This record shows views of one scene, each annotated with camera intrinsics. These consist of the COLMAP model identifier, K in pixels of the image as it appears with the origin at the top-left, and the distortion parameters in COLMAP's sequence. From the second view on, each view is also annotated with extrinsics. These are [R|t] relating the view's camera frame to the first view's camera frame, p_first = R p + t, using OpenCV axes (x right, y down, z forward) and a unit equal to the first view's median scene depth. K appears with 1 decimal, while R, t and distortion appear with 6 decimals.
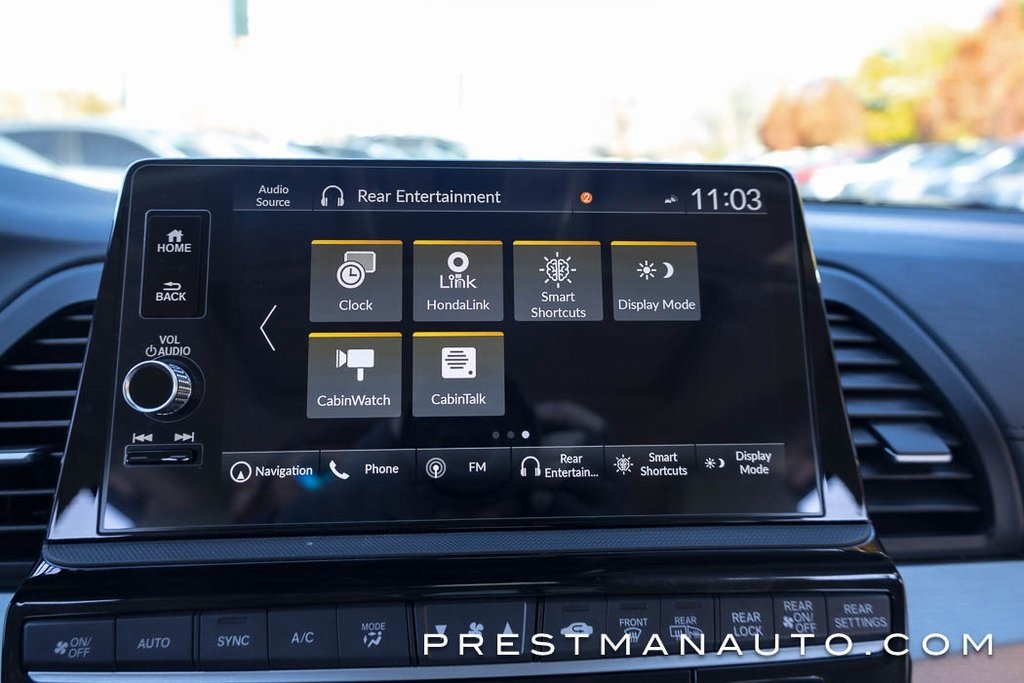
lens RADIAL K [[671.1, 0, 516.3], [0, 671.1, 344.3], [0, 0, 1]] dist [0.006756, -0.000073]
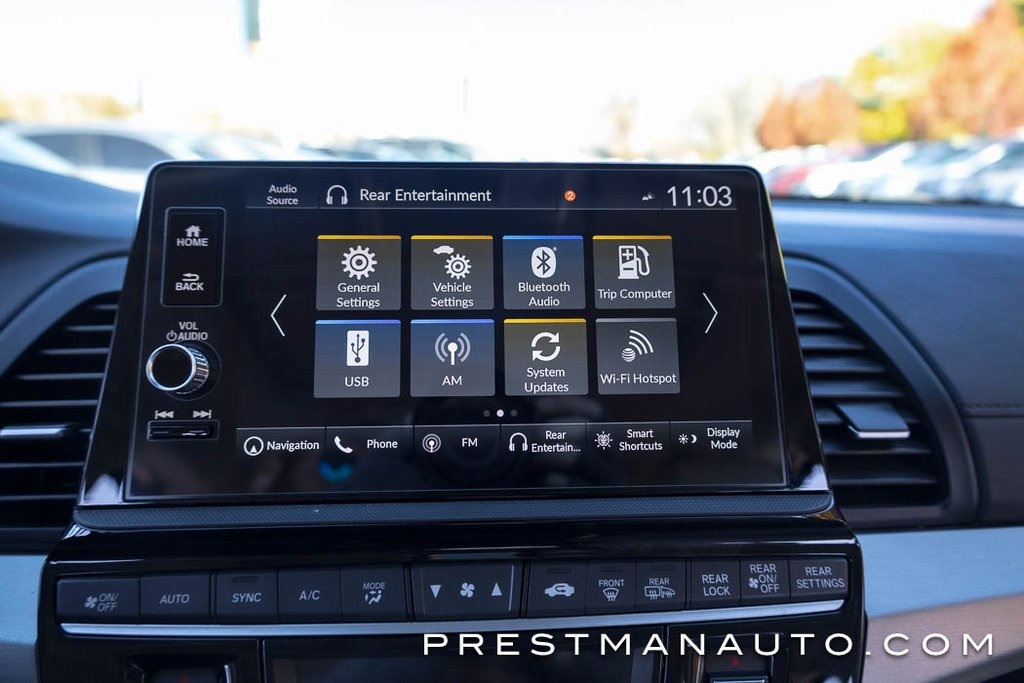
lens RADIAL K [[656.0, 0, 518.2], [0, 656.0, 340.1], [0, 0, 1]] dist [0.008519, 0.018736]
pose [[0.999964, -0.003027, -0.007881, 0.029437], [0.003029, 0.999995, 0.000274, 0.016028], [0.007880, -0.000298, 0.999969, -0.066505]]
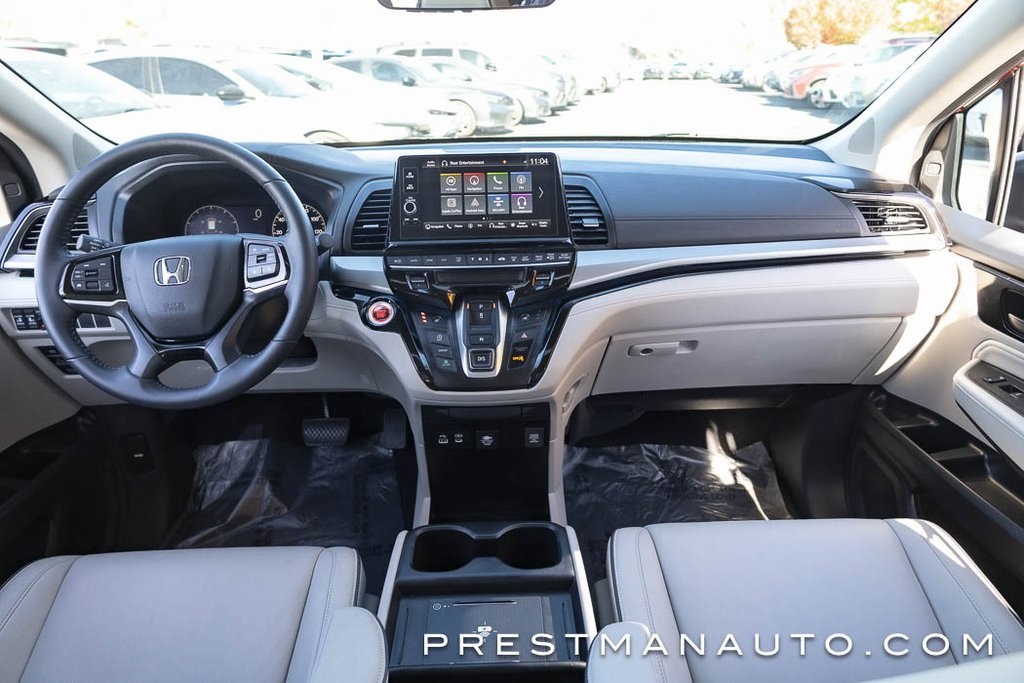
lens RADIAL K [[671.1, 0, 516.3], [0, 671.1, 344.3], [0, 0, 1]] dist [0.006756, -0.000073]
pose [[0.998987, -0.013340, -0.042983, 0.356607], [0.018848, 0.991282, 0.130400, 0.378024], [0.040869, -0.131078, 0.990529, -3.422405]]
